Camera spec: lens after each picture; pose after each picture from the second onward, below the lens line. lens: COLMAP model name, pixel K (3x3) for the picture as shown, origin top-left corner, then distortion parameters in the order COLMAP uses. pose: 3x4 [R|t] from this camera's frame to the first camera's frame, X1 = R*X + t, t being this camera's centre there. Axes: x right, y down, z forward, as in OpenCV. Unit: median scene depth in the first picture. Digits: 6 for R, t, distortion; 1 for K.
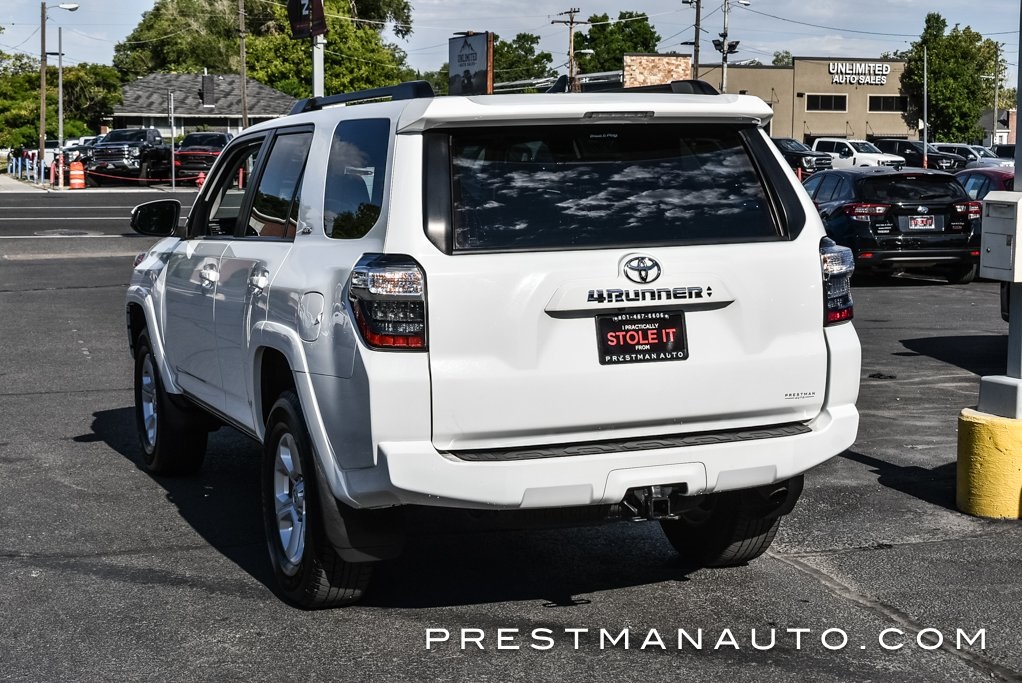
lens RADIAL K [[1787.8, 0, 511.0], [0, 1787.8, 341.5], [0, 0, 1]] dist [-0.046010, -0.054248]
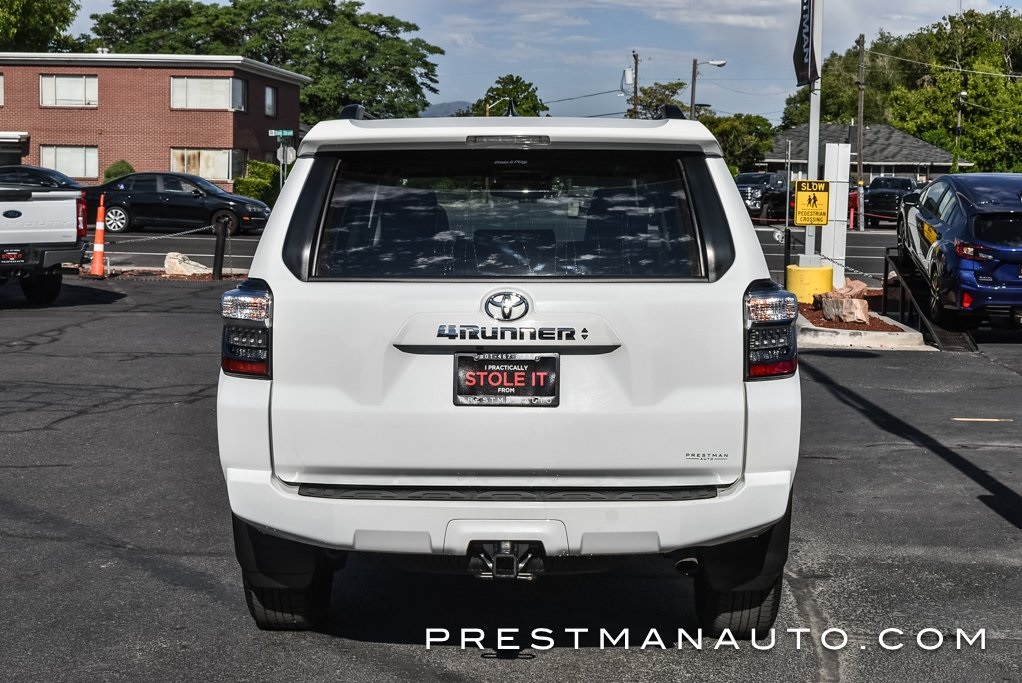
lens RADIAL K [[1618.0, 0, 511.0], [0, 1618.0, 341.5], [0, 0, 1]] dist [-0.017335, -0.026226]
pose [[0.916583, 0.052459, -0.396389, 0.404509], [-0.059061, 0.998244, -0.004459, -0.018118], [0.395459, 0.027498, 0.918072, 0.230397]]
